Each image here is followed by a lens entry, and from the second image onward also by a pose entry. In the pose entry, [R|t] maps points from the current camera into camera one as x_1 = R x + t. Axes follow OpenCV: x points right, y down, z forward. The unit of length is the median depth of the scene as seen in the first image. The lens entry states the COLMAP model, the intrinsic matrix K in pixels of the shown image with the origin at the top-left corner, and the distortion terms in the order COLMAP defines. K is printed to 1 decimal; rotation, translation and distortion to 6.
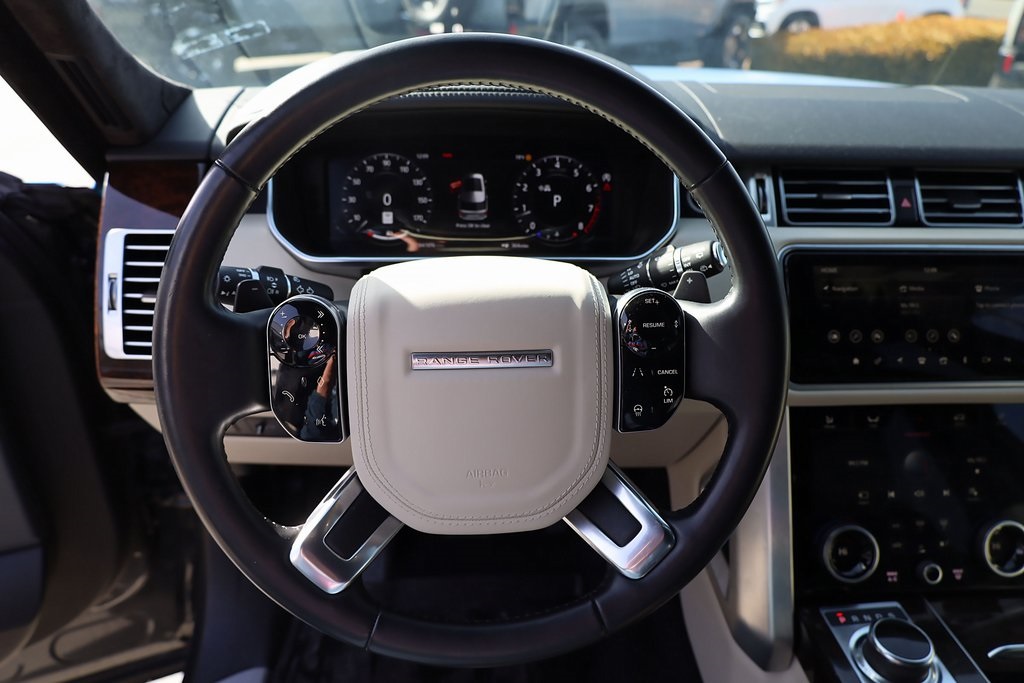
lens RADIAL K [[707.7, 0, 518.1], [0, 707.7, 346.2], [0, 0, 1]] dist [-0.006436, -0.011704]
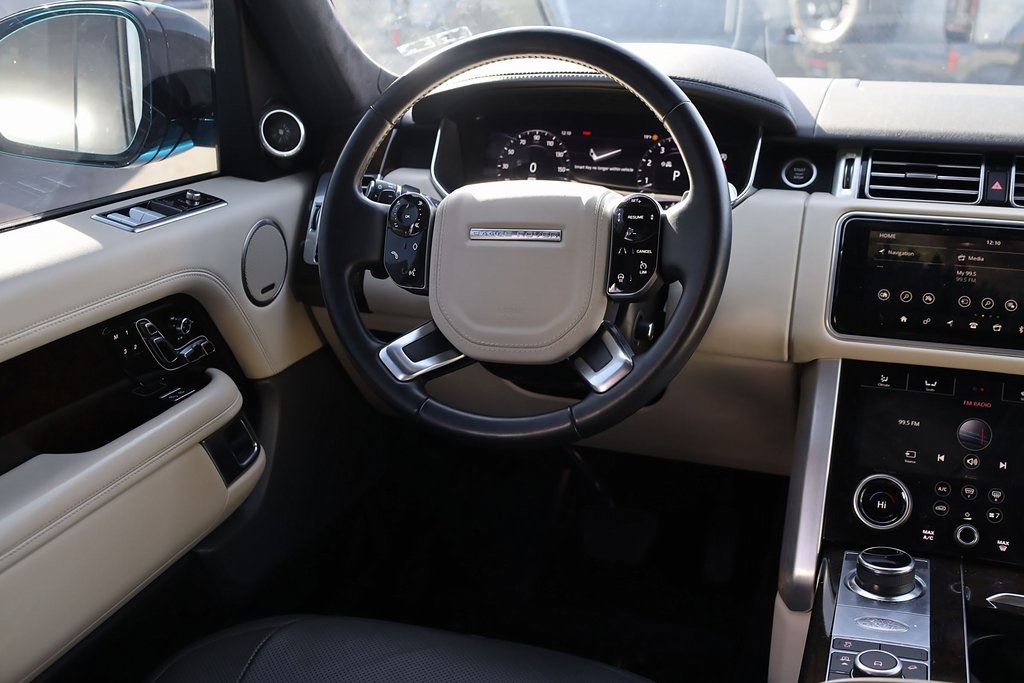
lens RADIAL K [[1173.6, 0, 517.4], [0, 1173.6, 351.8], [0, 0, 1]] dist [-0.009928, 0.000000]
pose [[0.921156, 0.093761, -0.377731, 0.584923], [-0.158031, 0.977045, -0.142858, 0.394112], [0.355666, 0.191288, 0.914828, -0.776485]]
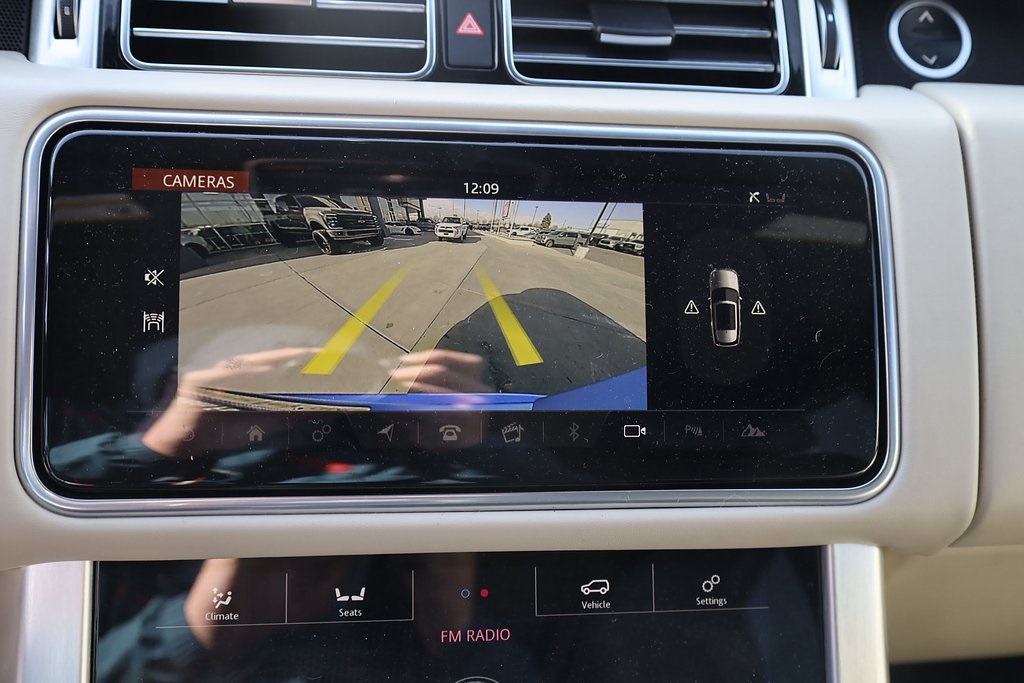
lens RADIAL K [[1173.6, 0, 511.4], [0, 1173.6, 341.0], [0, 0, 1]] dist [-0.009928, 0.000000]
pose [[0.996786, 0.010821, 0.079372, 0.533588], [-0.005227, 0.997508, -0.070356, 0.014690], [-0.079935, 0.069715, 0.994359, 0.377716]]
